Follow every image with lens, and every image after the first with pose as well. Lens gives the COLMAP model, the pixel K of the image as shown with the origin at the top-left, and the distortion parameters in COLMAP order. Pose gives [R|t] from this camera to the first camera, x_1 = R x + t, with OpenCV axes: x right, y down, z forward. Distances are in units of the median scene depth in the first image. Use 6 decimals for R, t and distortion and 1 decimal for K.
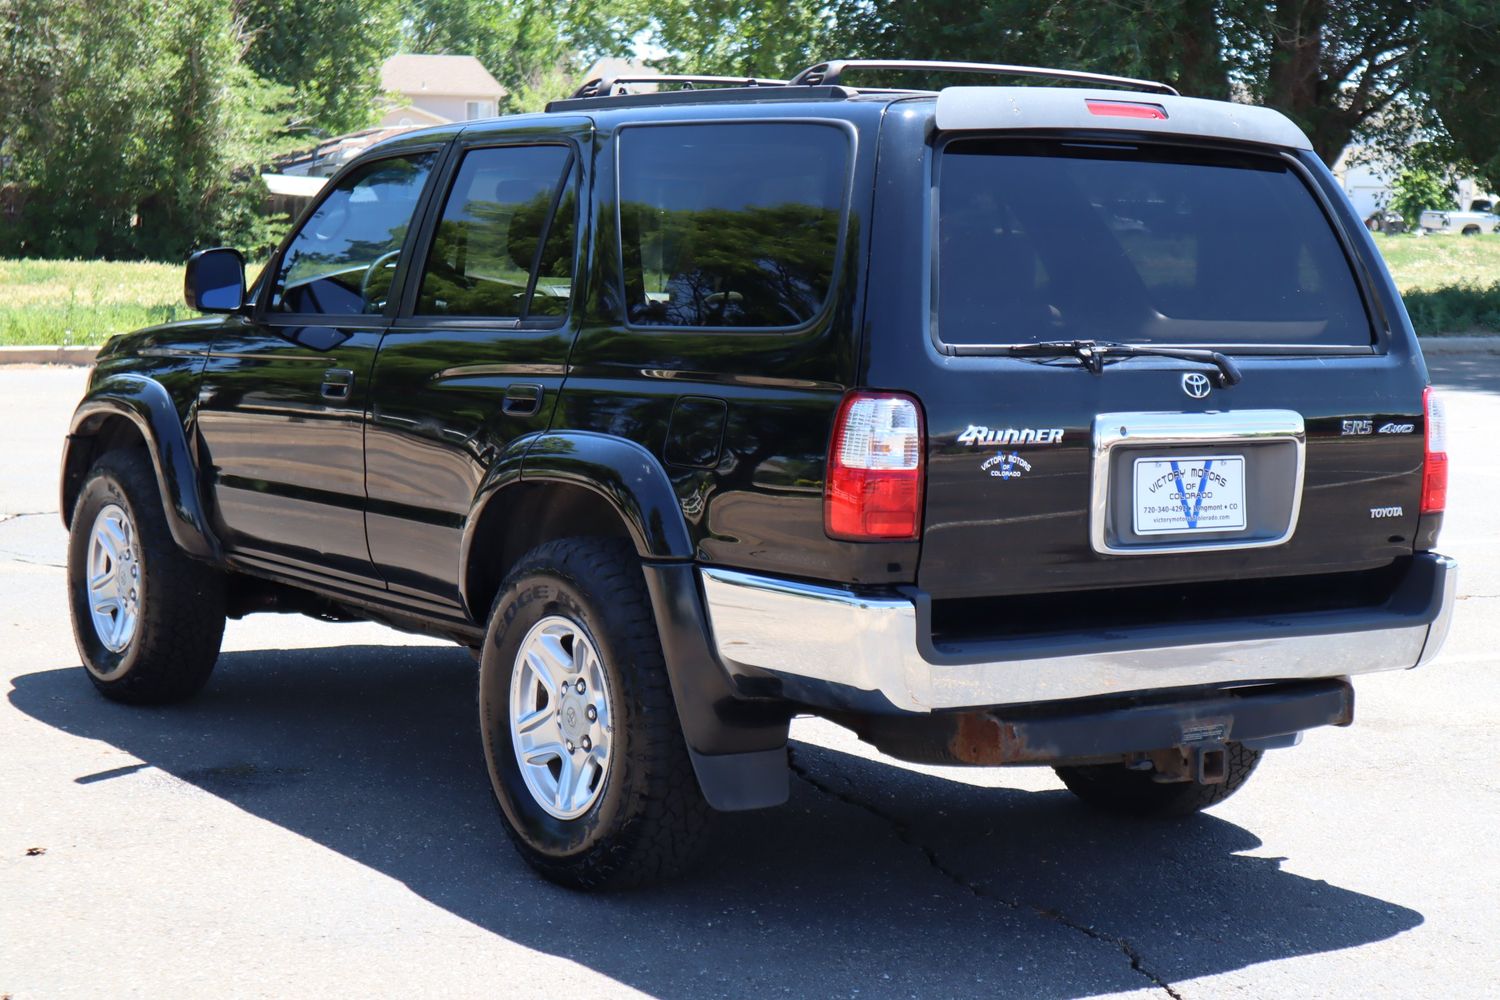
lens RADIAL K [[2585.1, 0, 741.0], [0, 2585.1, 494.9], [0, 0, 1]] dist [-0.096238, 0.000000]
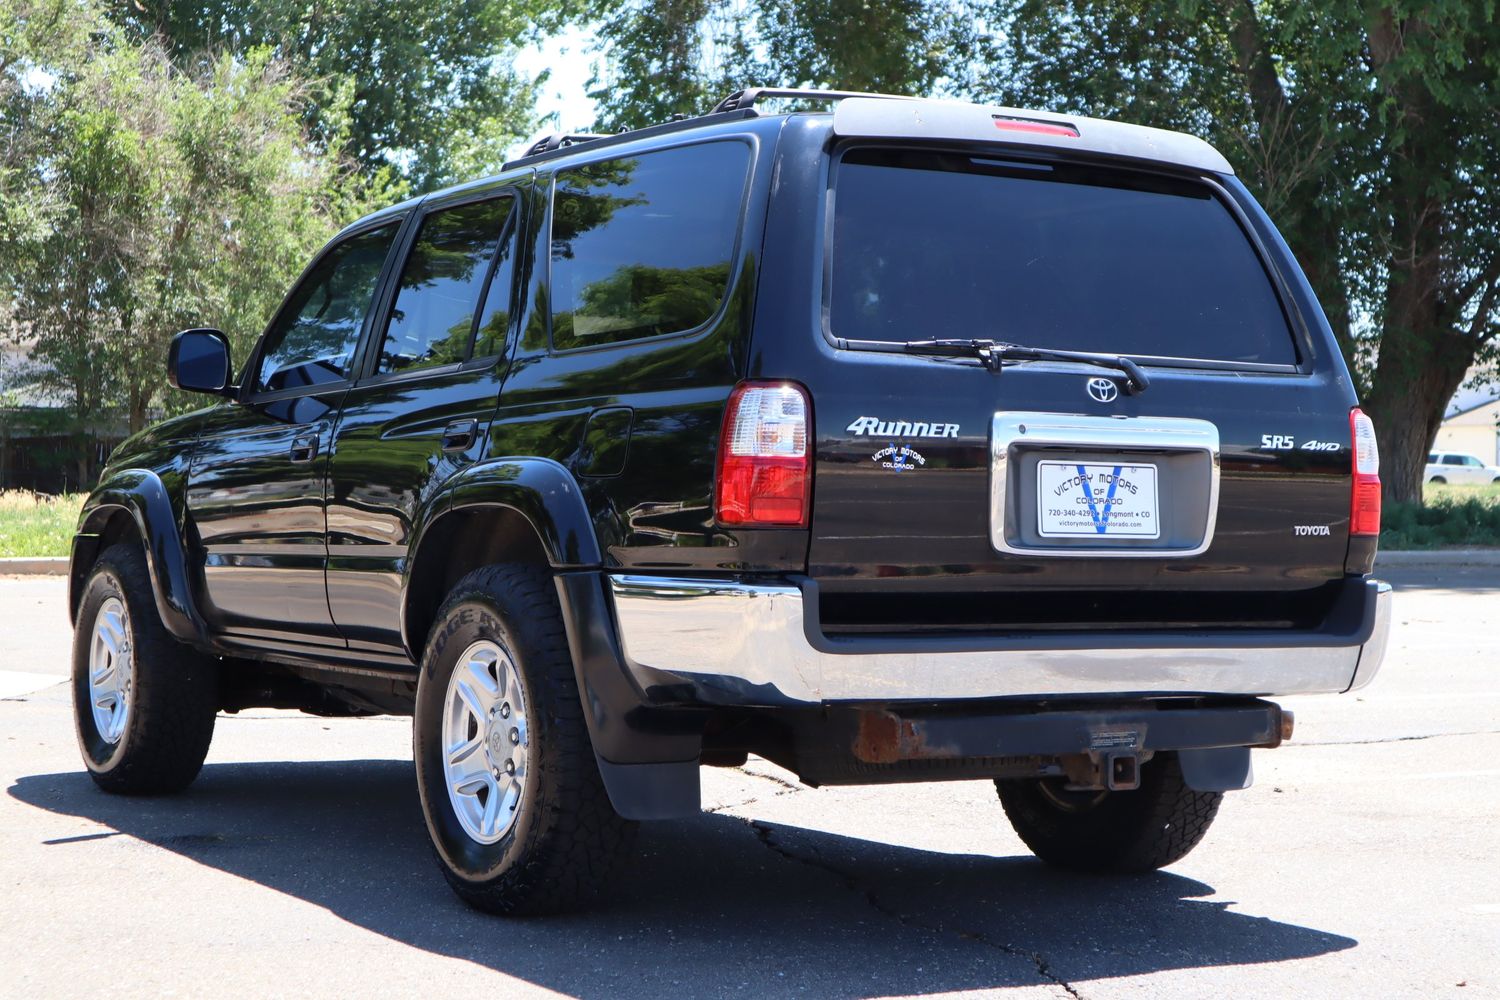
lens RADIAL K [[2585.1, 0, 757.2], [0, 2585.1, 512.8], [0, 0, 1]] dist [-0.096238, 0.000000]
pose [[0.998754, -0.005410, -0.049607, 0.087470], [0.000931, 0.995952, -0.089883, 0.089642], [0.049892, 0.089725, 0.994716, 0.001954]]
